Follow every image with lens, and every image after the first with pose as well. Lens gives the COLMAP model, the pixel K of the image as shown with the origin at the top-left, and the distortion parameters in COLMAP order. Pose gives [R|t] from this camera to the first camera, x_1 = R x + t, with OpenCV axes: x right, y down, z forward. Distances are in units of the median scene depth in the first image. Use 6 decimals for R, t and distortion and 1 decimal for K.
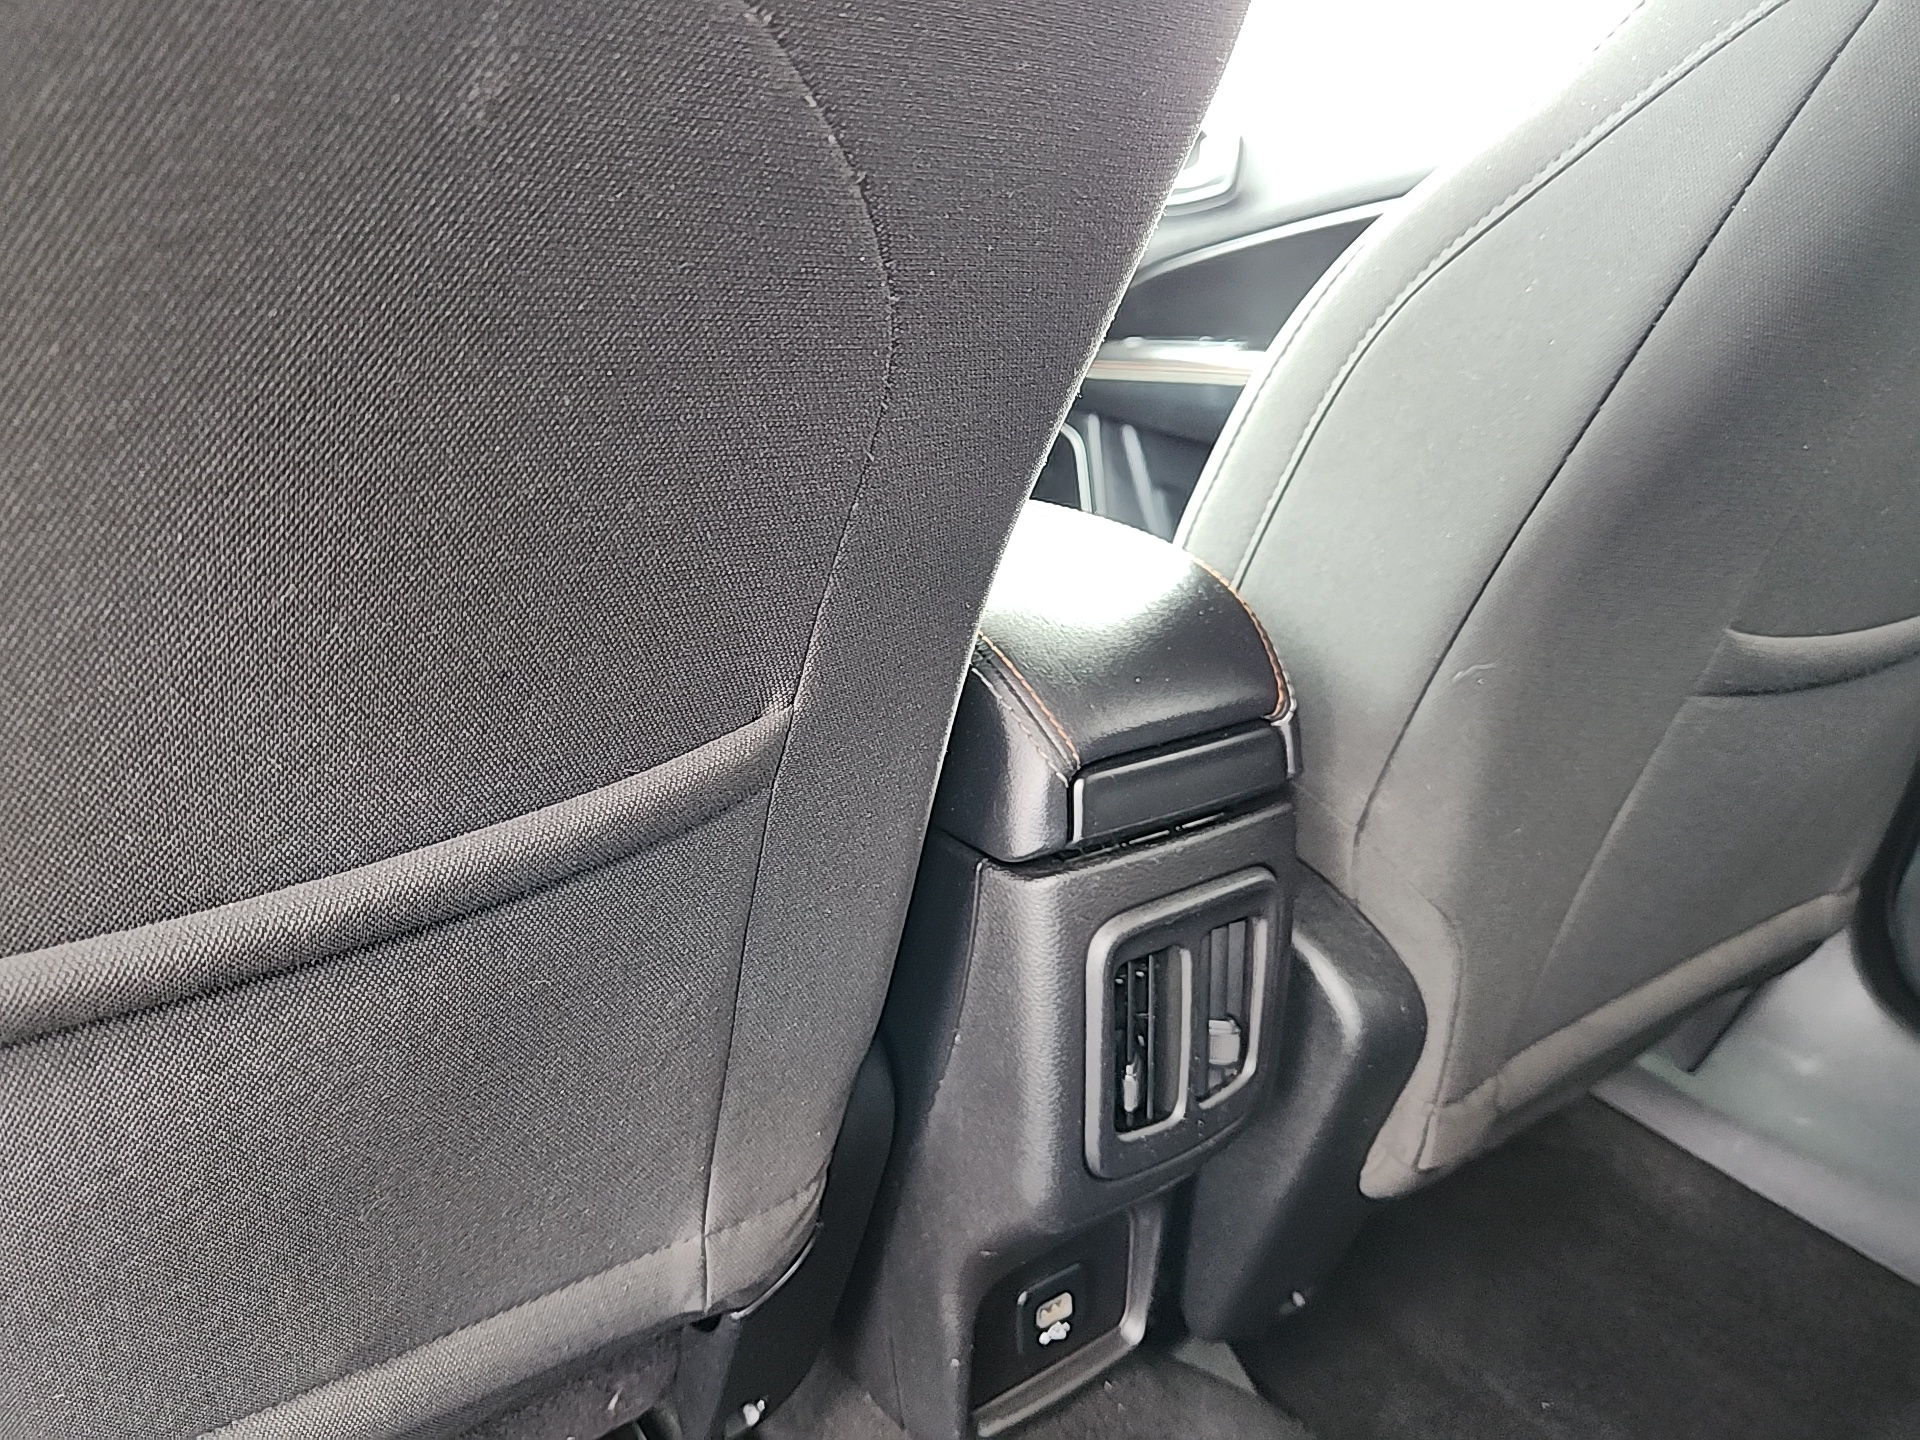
lens RADIAL K [[1371.4, 0, 960.0], [0, 1371.4, 720.0], [0, 0, 1]] dist [0.024373, -0.032749]
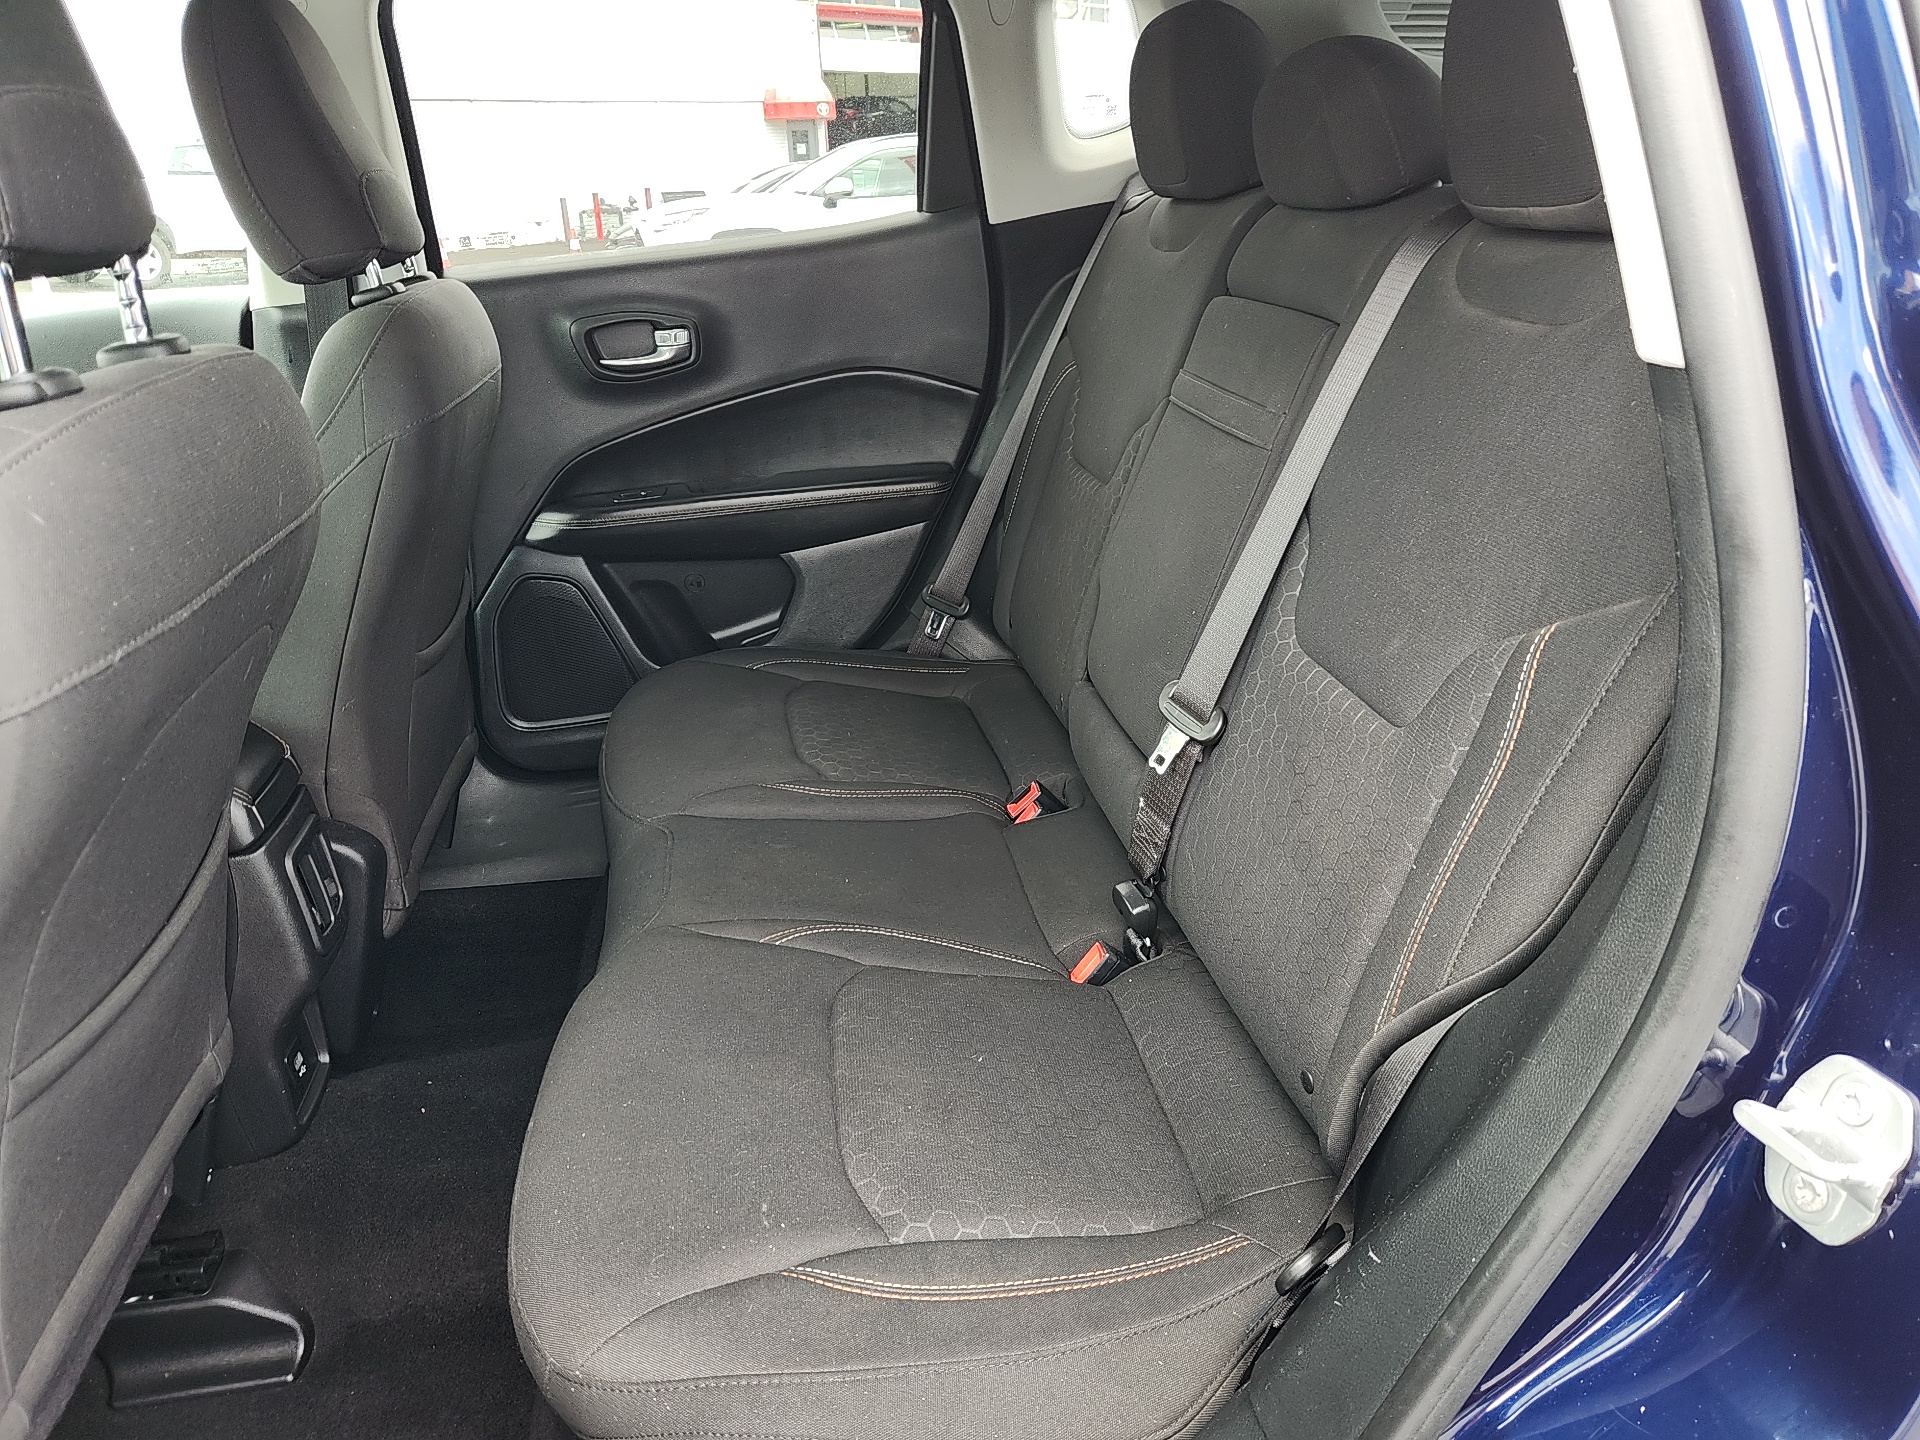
lens RADIAL K [[1373.5, 0, 998.7], [0, 1373.5, 718.6], [0, 0, 1]] dist [0.045857, -0.035012]
pose [[0.432818, -0.402161, 0.806806, -1.075688], [0.370374, 0.895282, 0.247574, -0.183722], [-0.821883, 0.191666, 0.536444, -1.235650]]
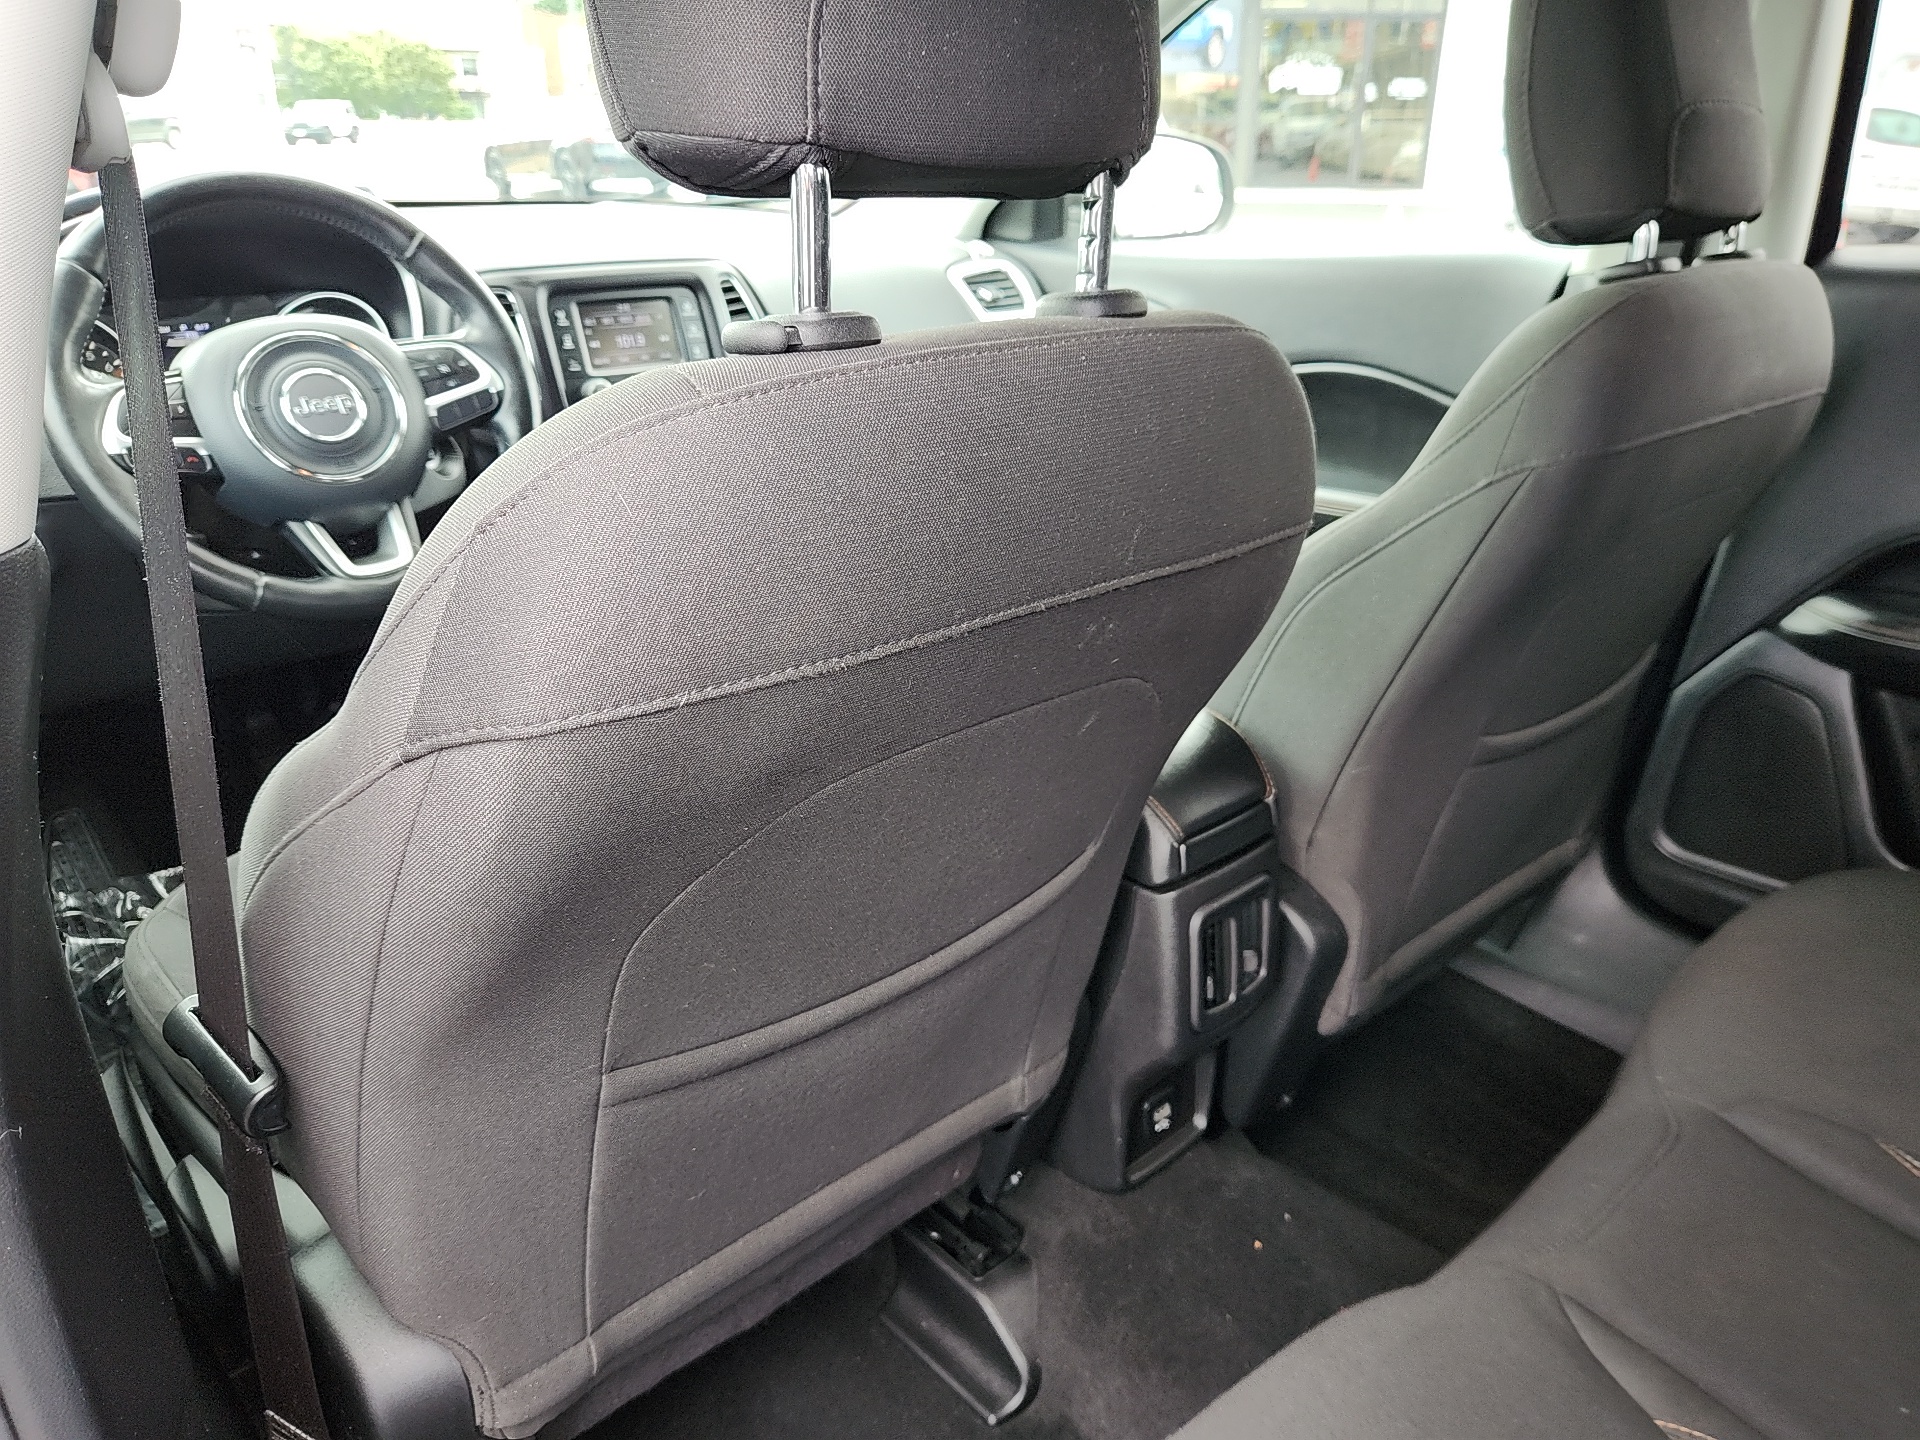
lens RADIAL K [[1373.5, 0, 998.7], [0, 1373.5, 718.6], [0, 0, 1]] dist [0.045857, -0.035012]
pose [[0.992142, -0.079058, 0.096972, -0.319133], [0.074182, 0.995841, 0.052901, -0.235166], [-0.100751, -0.045292, 0.993880, -0.883553]]
